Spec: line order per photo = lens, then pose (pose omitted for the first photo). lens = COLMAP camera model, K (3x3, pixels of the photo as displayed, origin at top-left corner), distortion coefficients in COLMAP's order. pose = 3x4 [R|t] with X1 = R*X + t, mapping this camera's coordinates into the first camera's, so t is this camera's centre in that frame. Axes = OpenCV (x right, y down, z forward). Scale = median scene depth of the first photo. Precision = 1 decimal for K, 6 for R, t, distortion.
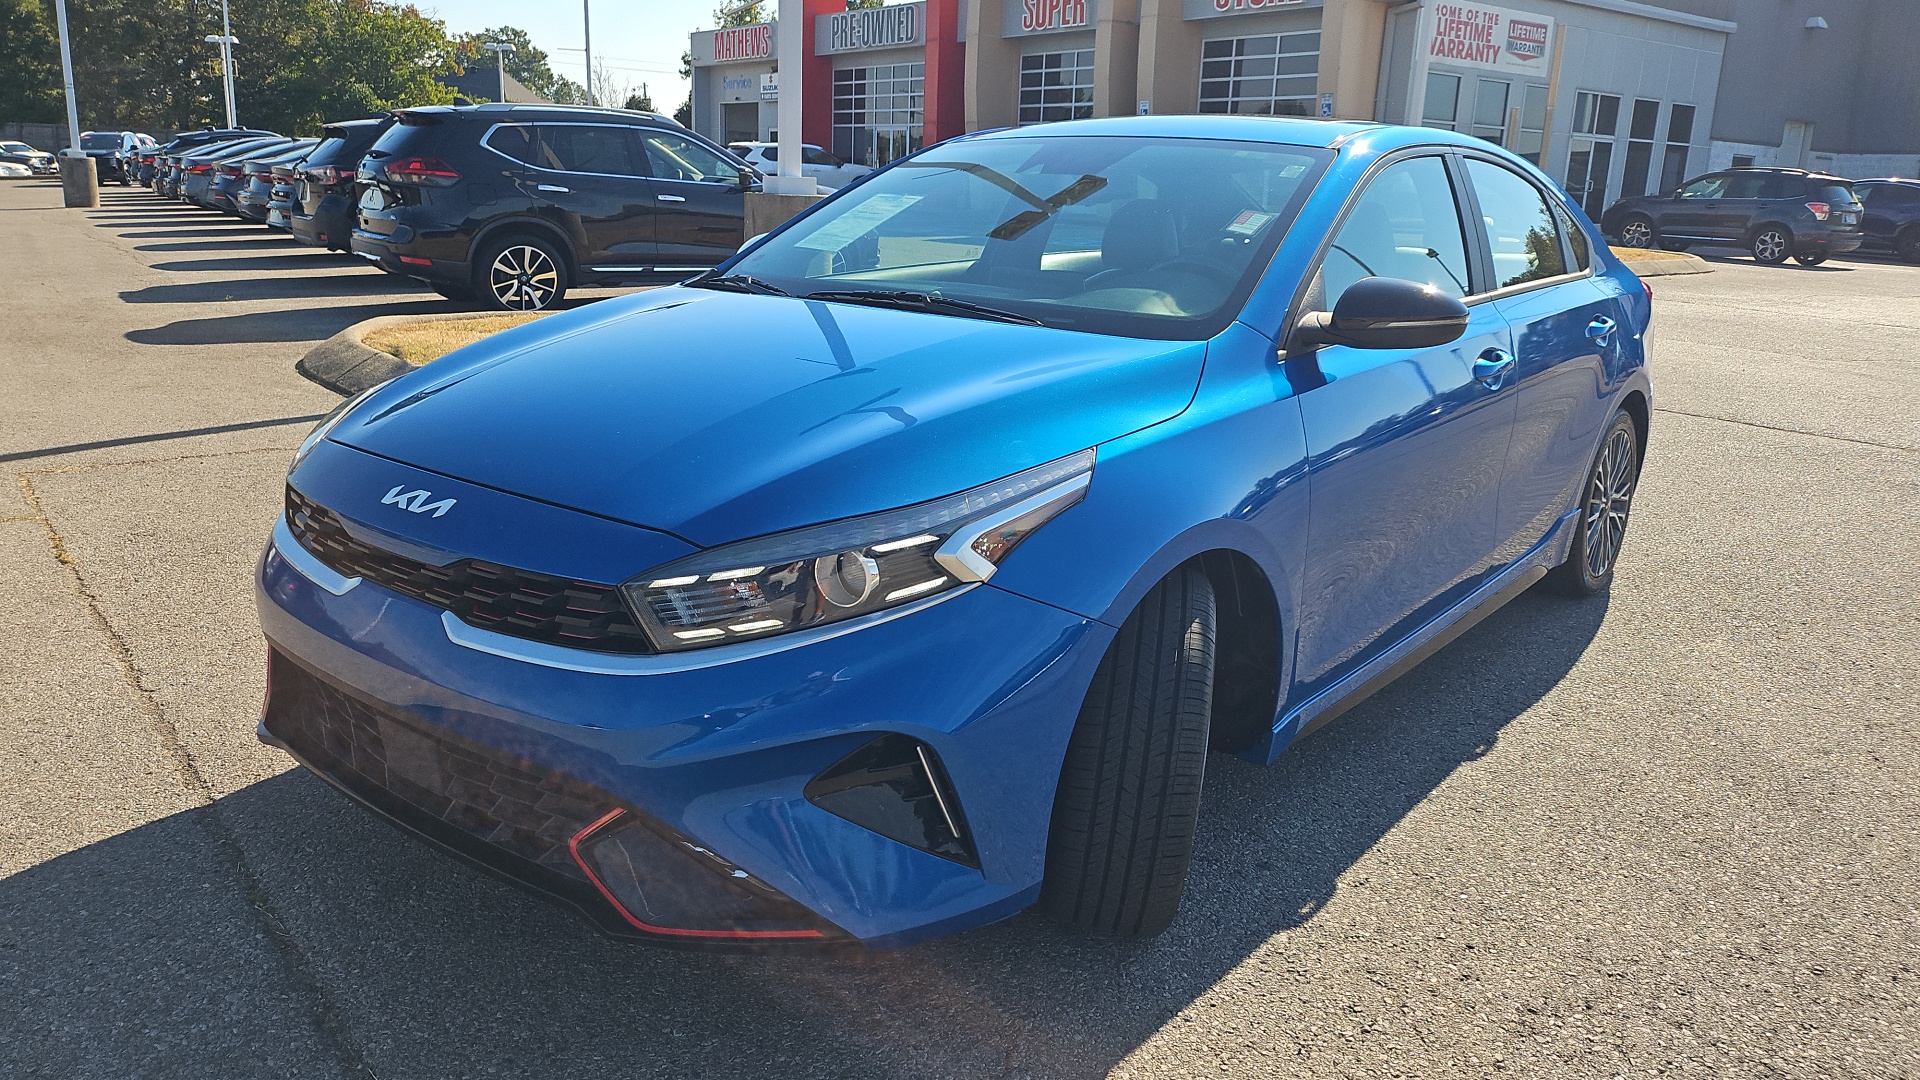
lens RADIAL K [[1368.5, 0, 974.5], [0, 1368.5, 523.6], [0, 0, 1]] dist [0.053728, -0.061045]
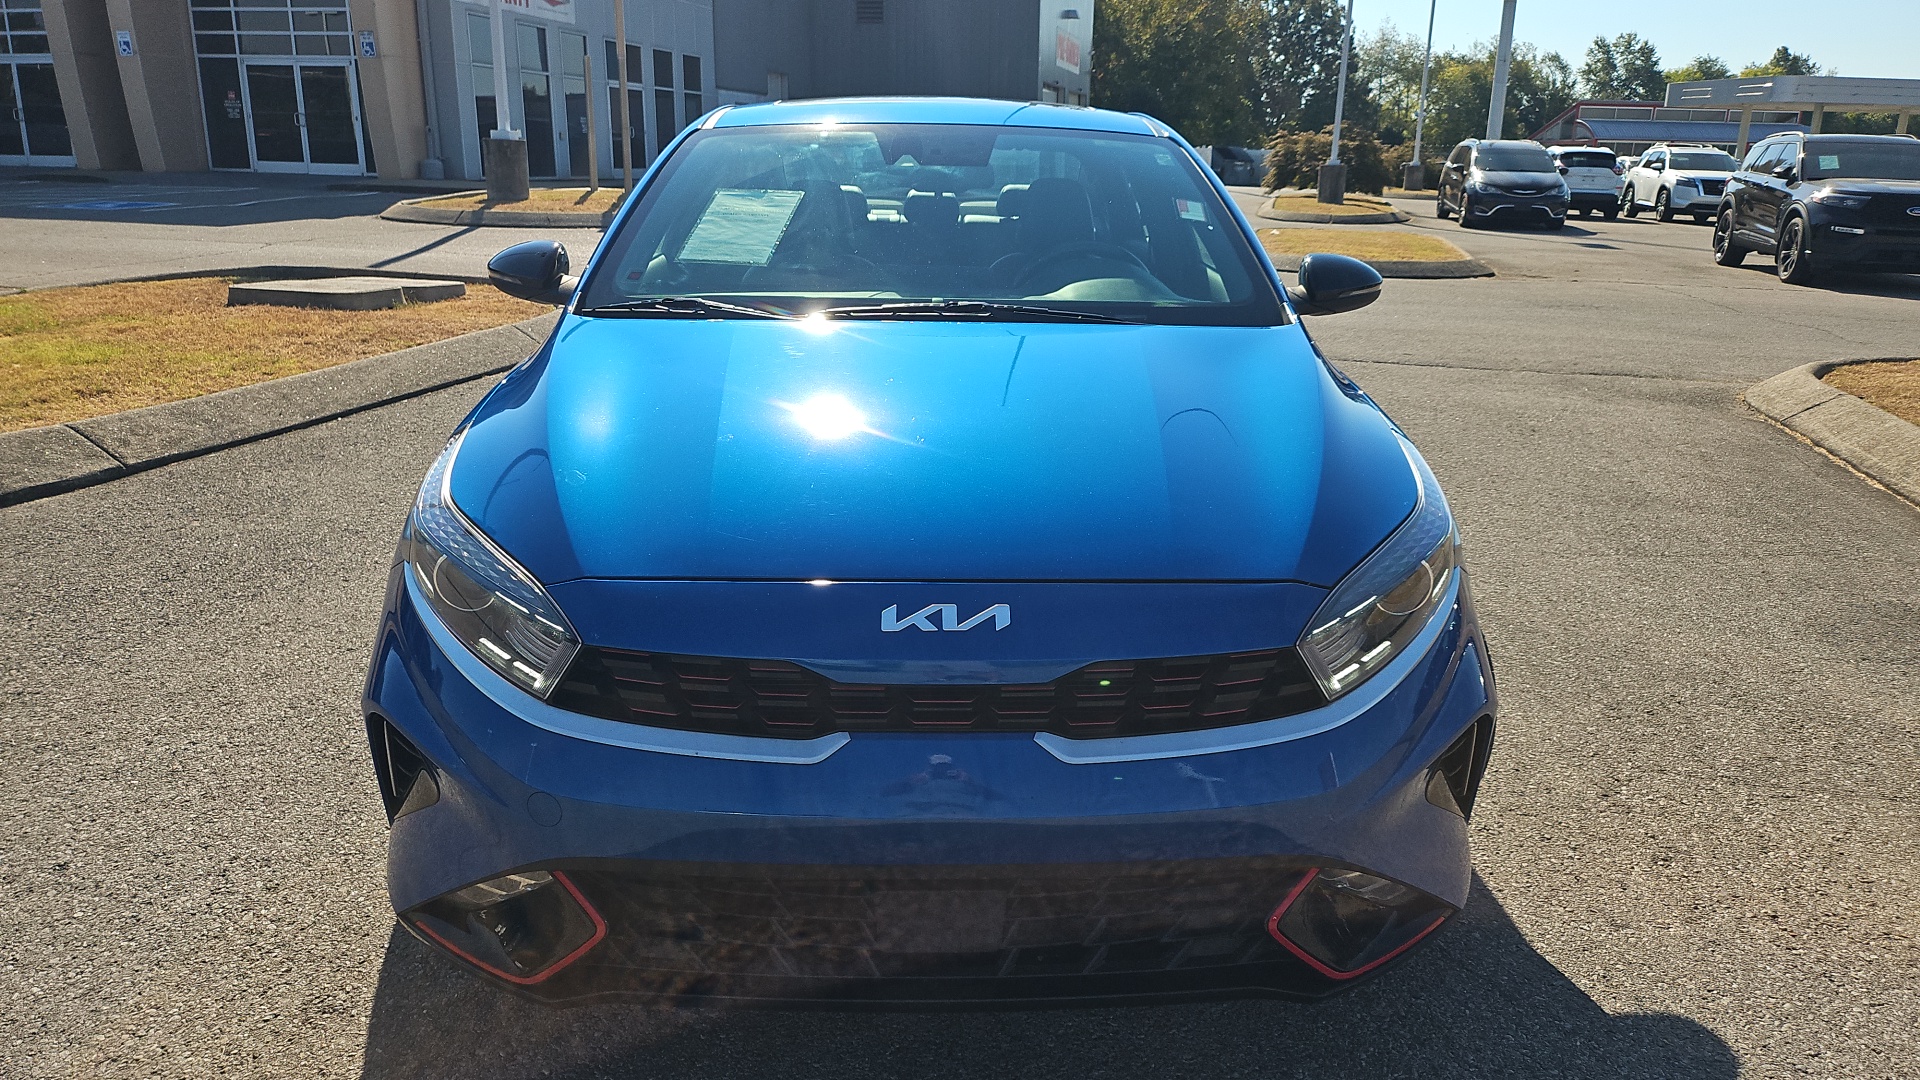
lens RADIAL K [[1368.5, 0, 961.6], [0, 1368.5, 559.6], [0, 0, 1]] dist [0.053728, -0.061045]
pose [[0.753477, -0.206476, 0.624211, -0.726019], [0.165591, 0.978399, 0.123752, -0.120208], [-0.636279, 0.010119, 0.771392, 0.299170]]
